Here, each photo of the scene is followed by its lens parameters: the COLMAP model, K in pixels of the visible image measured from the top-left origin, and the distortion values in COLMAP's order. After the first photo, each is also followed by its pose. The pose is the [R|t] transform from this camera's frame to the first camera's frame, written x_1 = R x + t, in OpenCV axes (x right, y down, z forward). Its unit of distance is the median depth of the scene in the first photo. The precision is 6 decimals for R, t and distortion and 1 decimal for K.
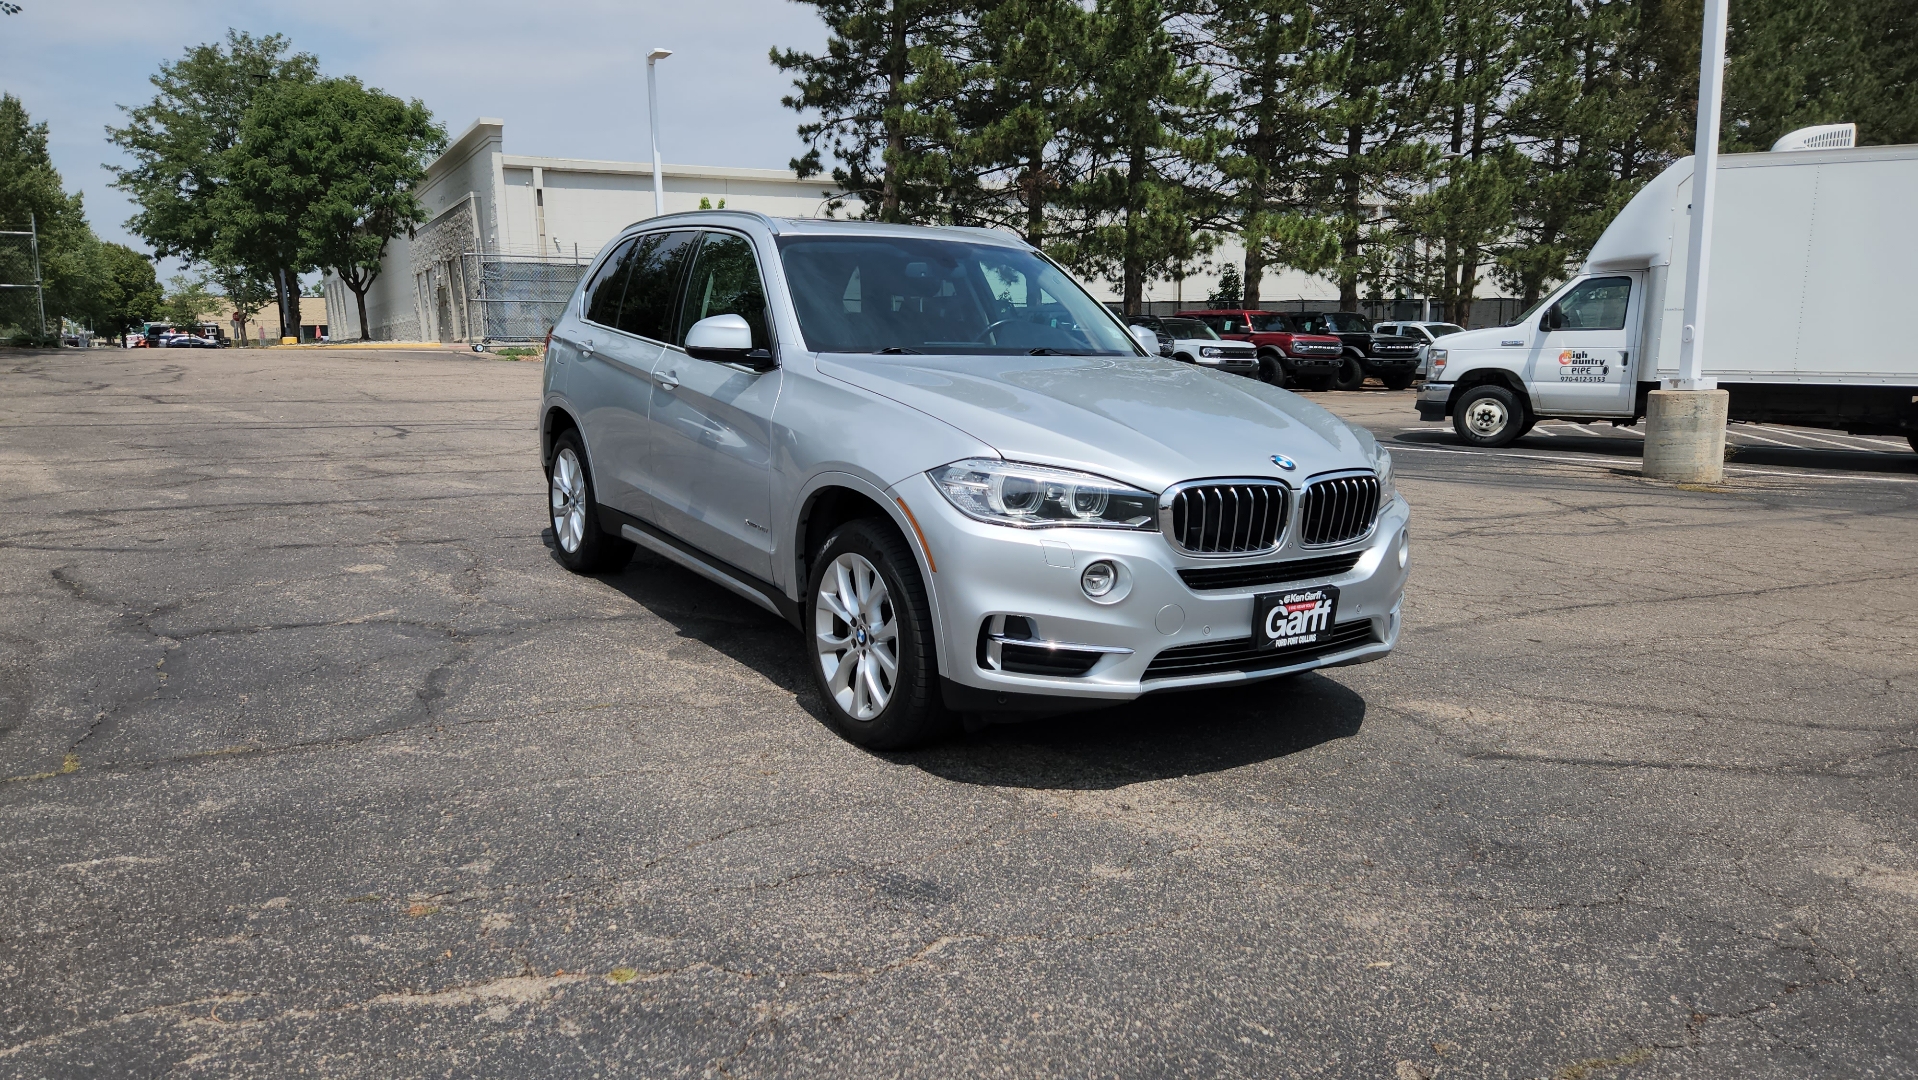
lens RADIAL K [[1280.6, 0, 936.7], [0, 1280.6, 552.1], [0, 0, 1]] dist [0.073464, -0.057920]
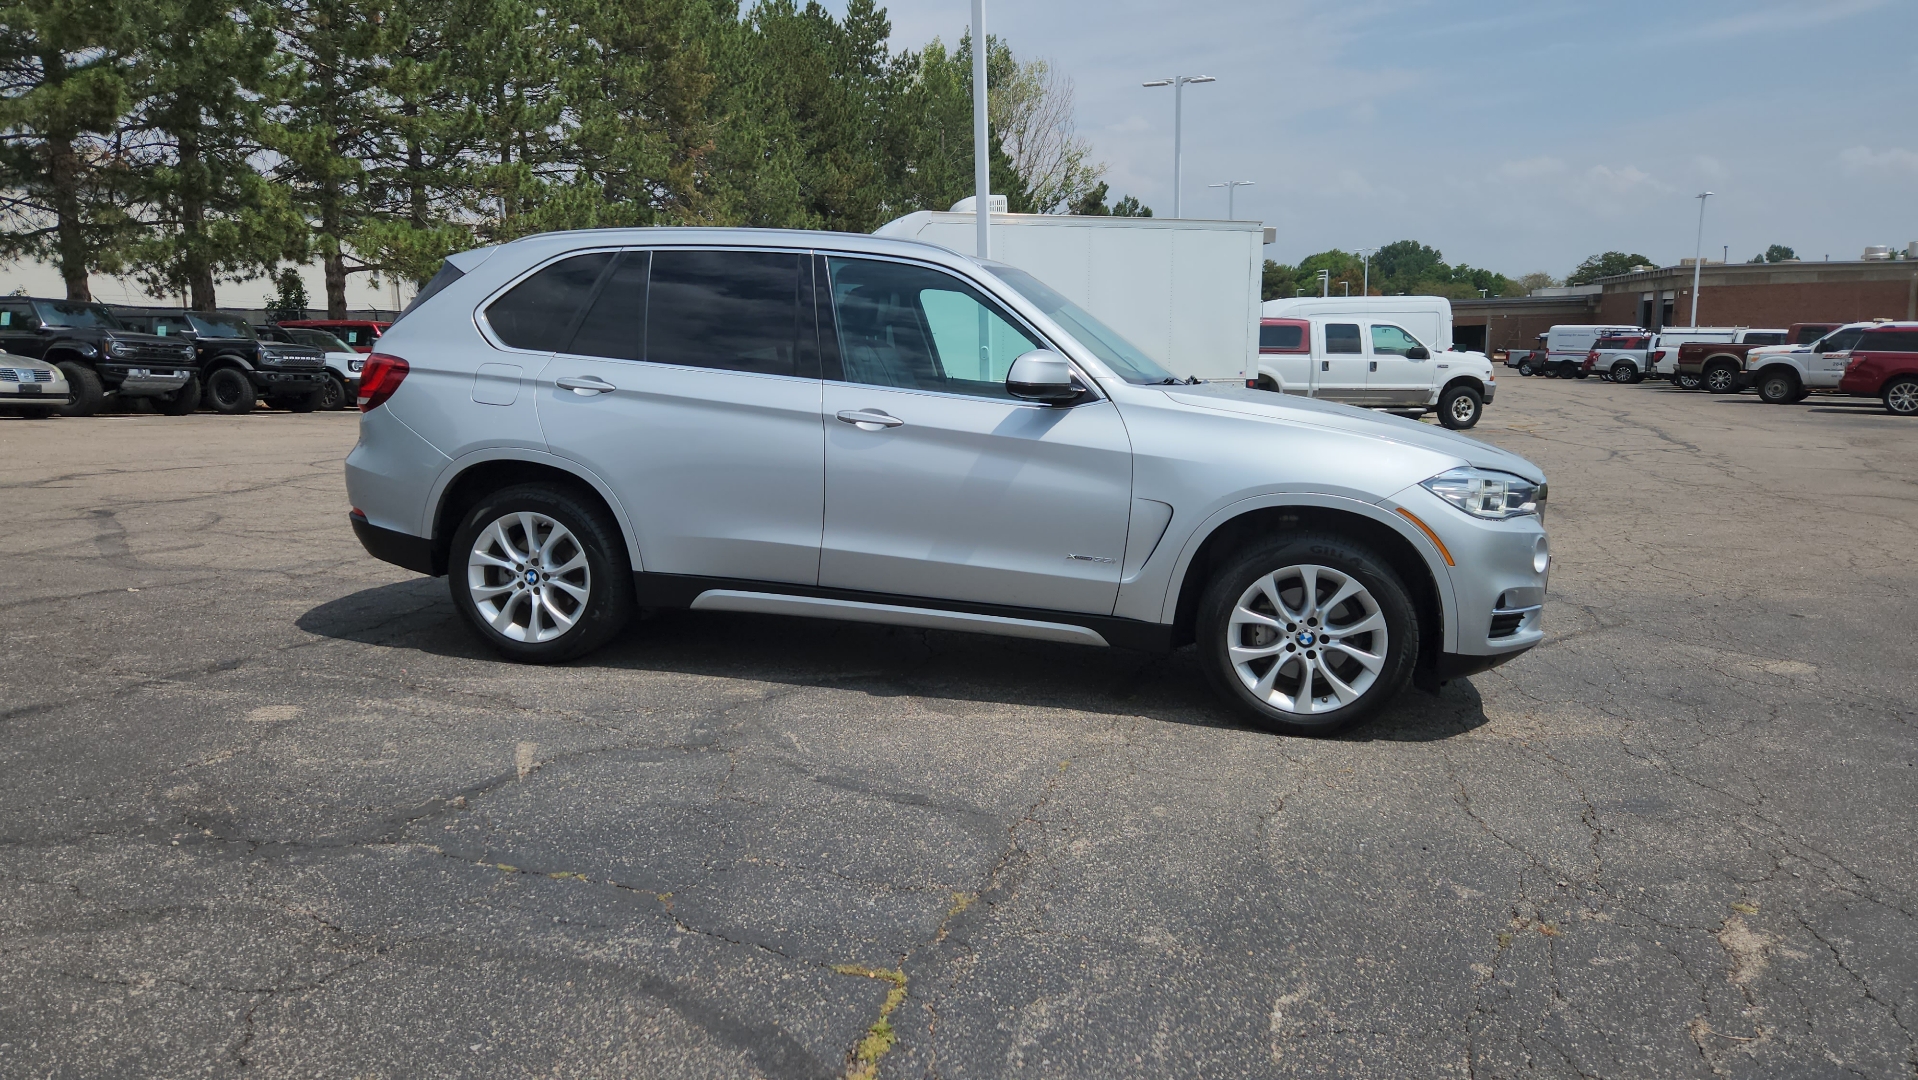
lens RADIAL K [[1280.6, 0, 924.7], [0, 1280.6, 530.6], [0, 0, 1]] dist [0.073464, -0.057920]
pose [[0.713794, -0.105136, 0.692419, -0.139446], [0.121453, 0.992271, 0.025462, -0.012573], [-0.689744, 0.065921, 0.721046, 0.055154]]
